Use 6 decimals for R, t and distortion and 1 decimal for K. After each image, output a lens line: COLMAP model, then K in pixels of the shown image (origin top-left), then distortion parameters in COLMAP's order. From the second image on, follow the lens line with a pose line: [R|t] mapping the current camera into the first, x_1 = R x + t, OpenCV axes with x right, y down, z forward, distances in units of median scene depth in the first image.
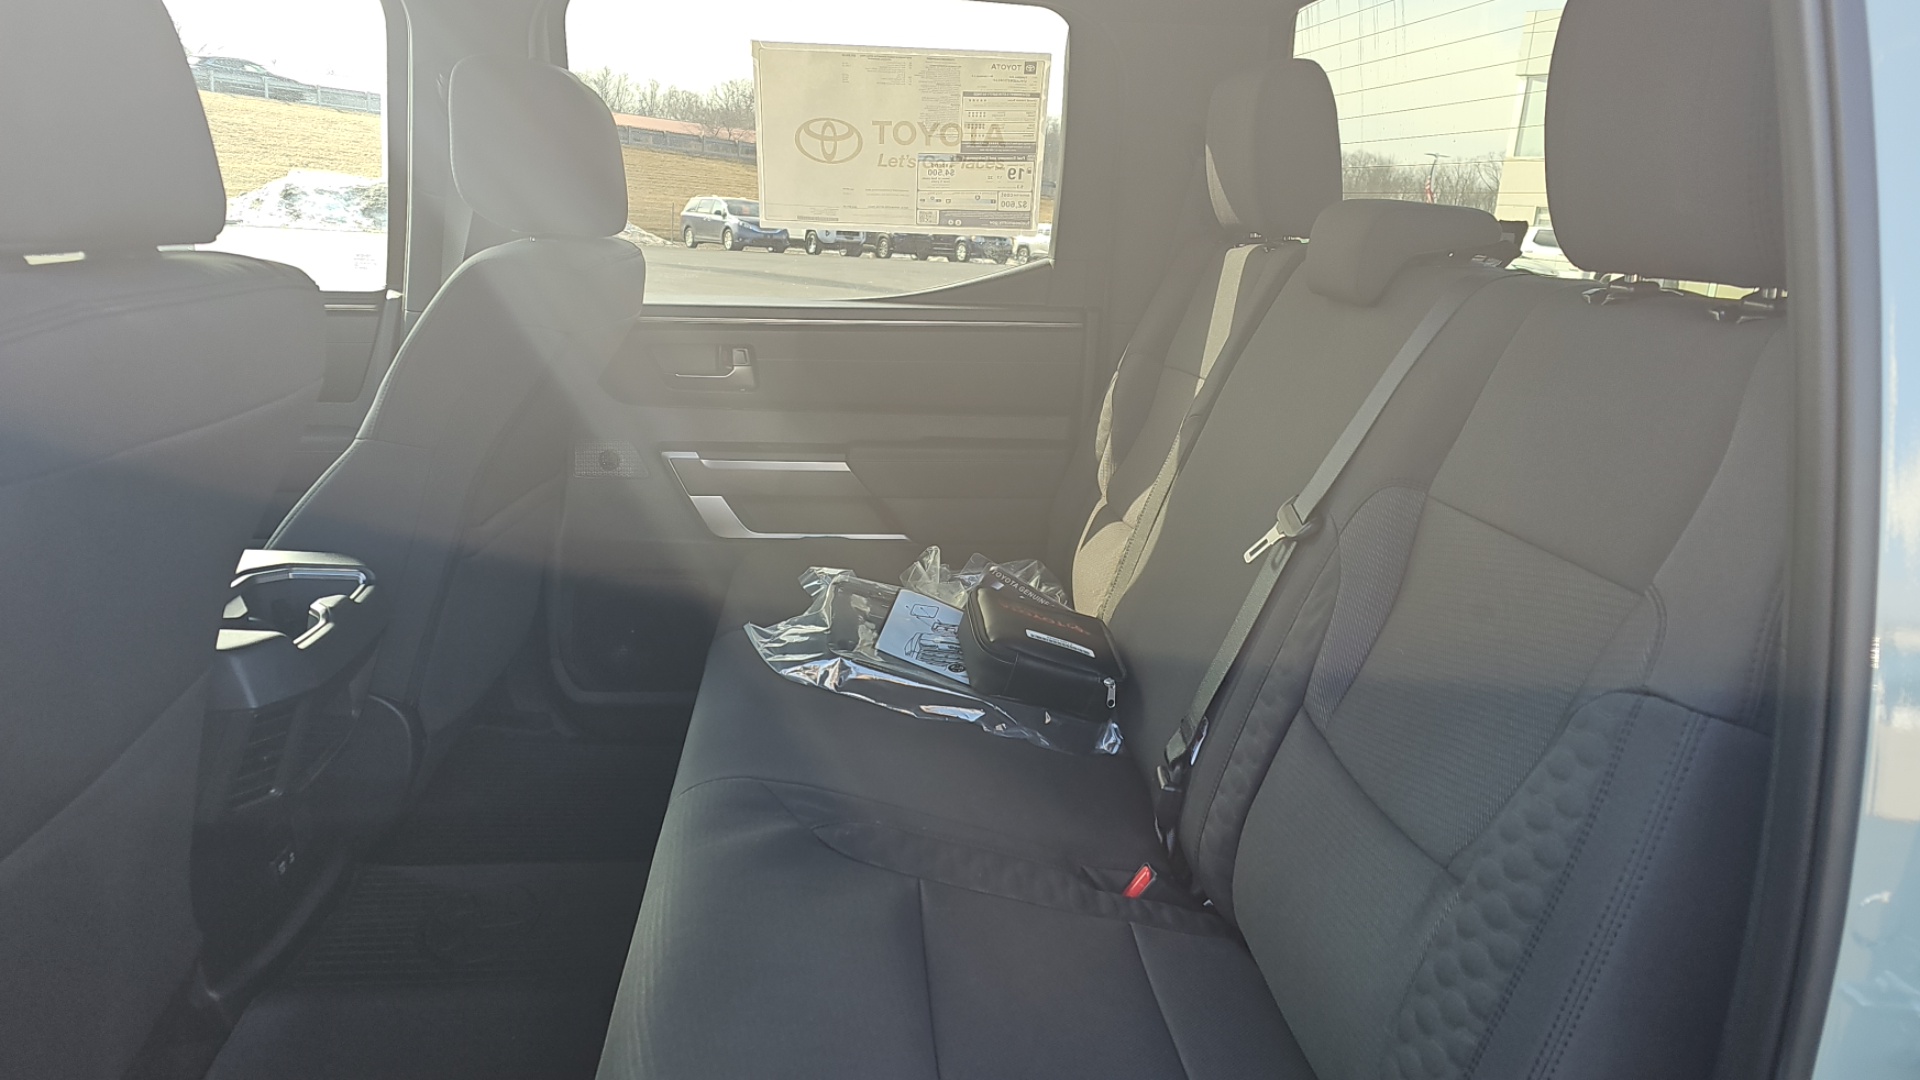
lens RADIAL K [[1359.3, 0, 967.2], [0, 1359.3, 547.0], [0, 0, 1]] dist [0.107257, -0.105383]
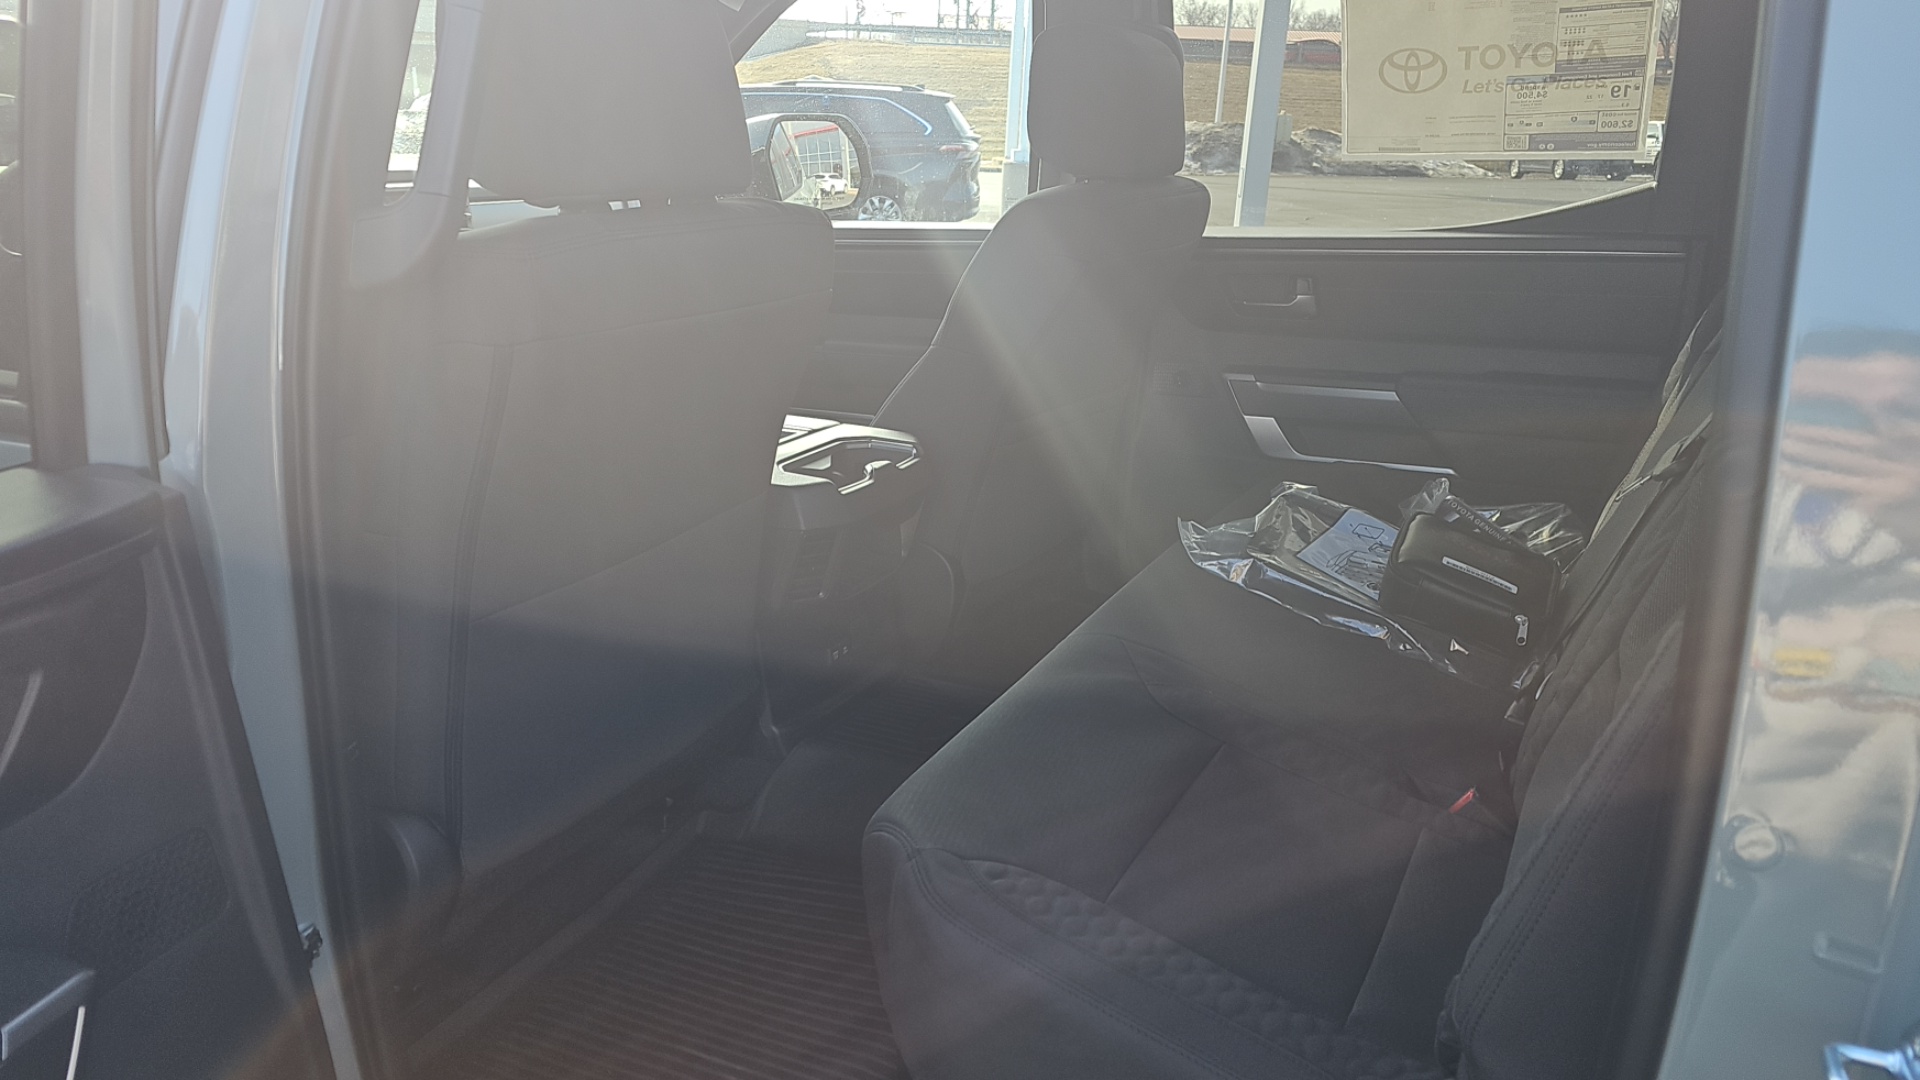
lens RADIAL K [[1359.3, 0, 967.2], [0, 1359.3, 547.0], [0, 0, 1]] dist [0.107257, -0.105383]
pose [[0.842563, 0.120379, -0.524973, 0.199651], [-0.097473, 0.992689, 0.071186, 0.010957], [0.529704, -0.008808, 0.848137, -0.039944]]
